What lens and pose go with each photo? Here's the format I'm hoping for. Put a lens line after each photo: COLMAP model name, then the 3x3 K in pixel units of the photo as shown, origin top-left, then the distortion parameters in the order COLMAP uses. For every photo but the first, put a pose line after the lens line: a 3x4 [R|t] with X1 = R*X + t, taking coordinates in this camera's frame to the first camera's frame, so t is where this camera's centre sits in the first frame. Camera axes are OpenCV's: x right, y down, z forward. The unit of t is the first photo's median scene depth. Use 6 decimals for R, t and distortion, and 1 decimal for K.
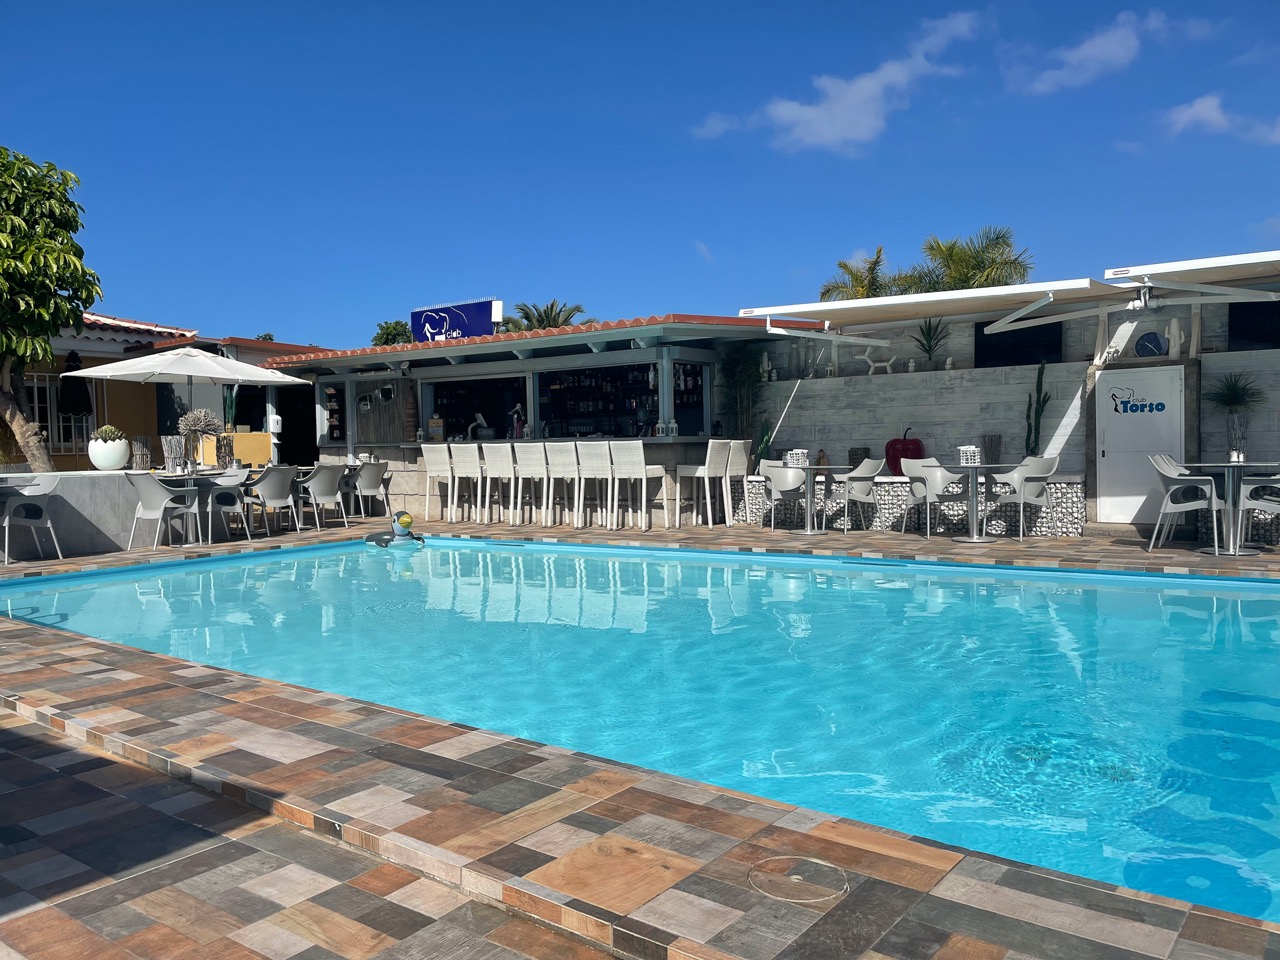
lens RADIAL K [[983.0, 0, 640.0], [0, 983.0, 480.0], [0, 0, 1]] dist [0.006007, 0.003334]
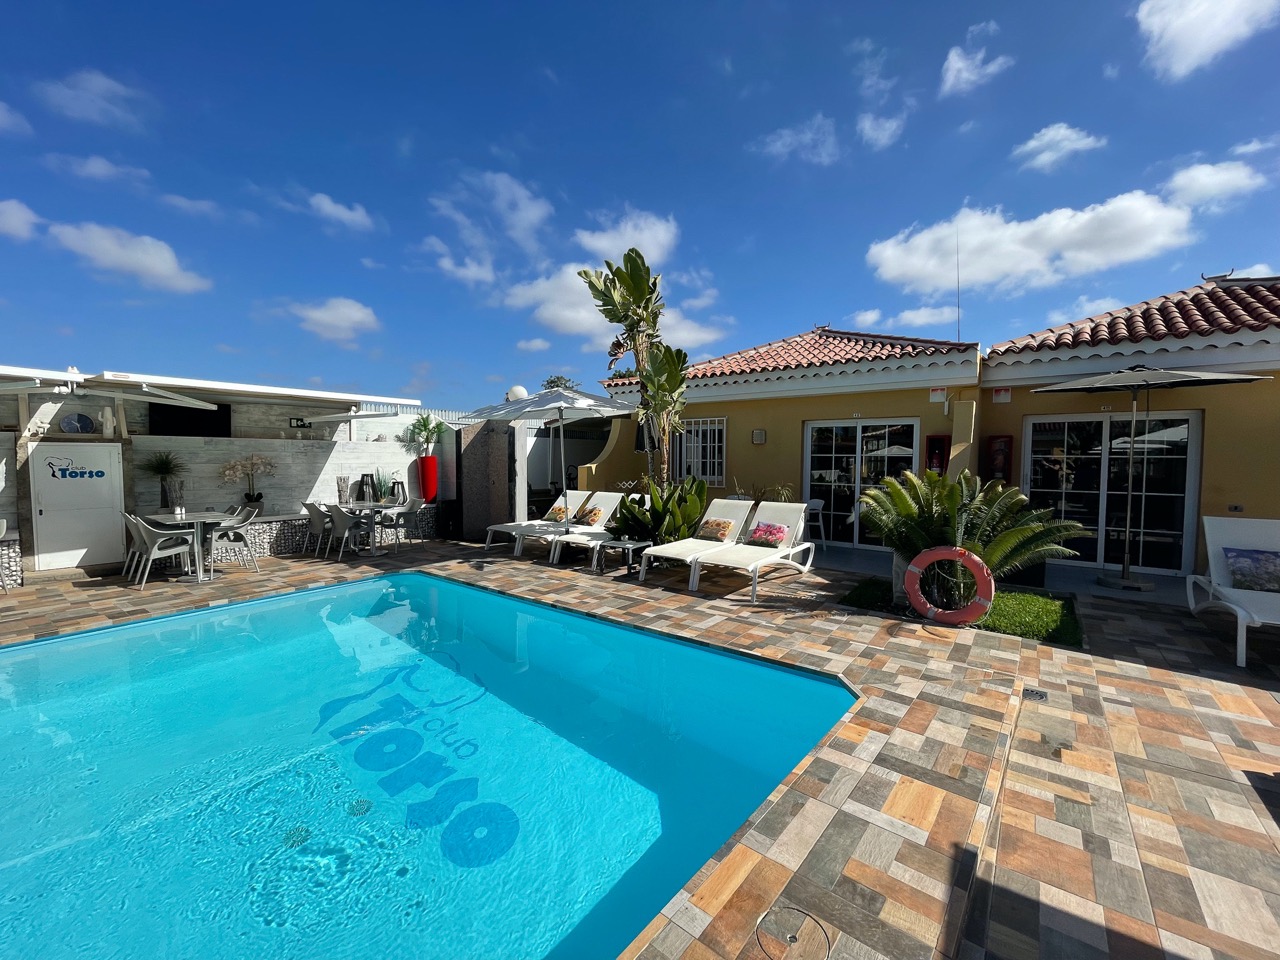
lens RADIAL K [[516.9, 0, 640.0], [0, 516.9, 480.0], [0, 0, 1]] dist [-0.000807, -0.000137]
pose [[0.030509, -0.023202, 0.999265, -0.131622], [0.024605, 0.999445, 0.022455, -0.064024], [-0.999232, 0.023902, 0.031063, 0.267131]]
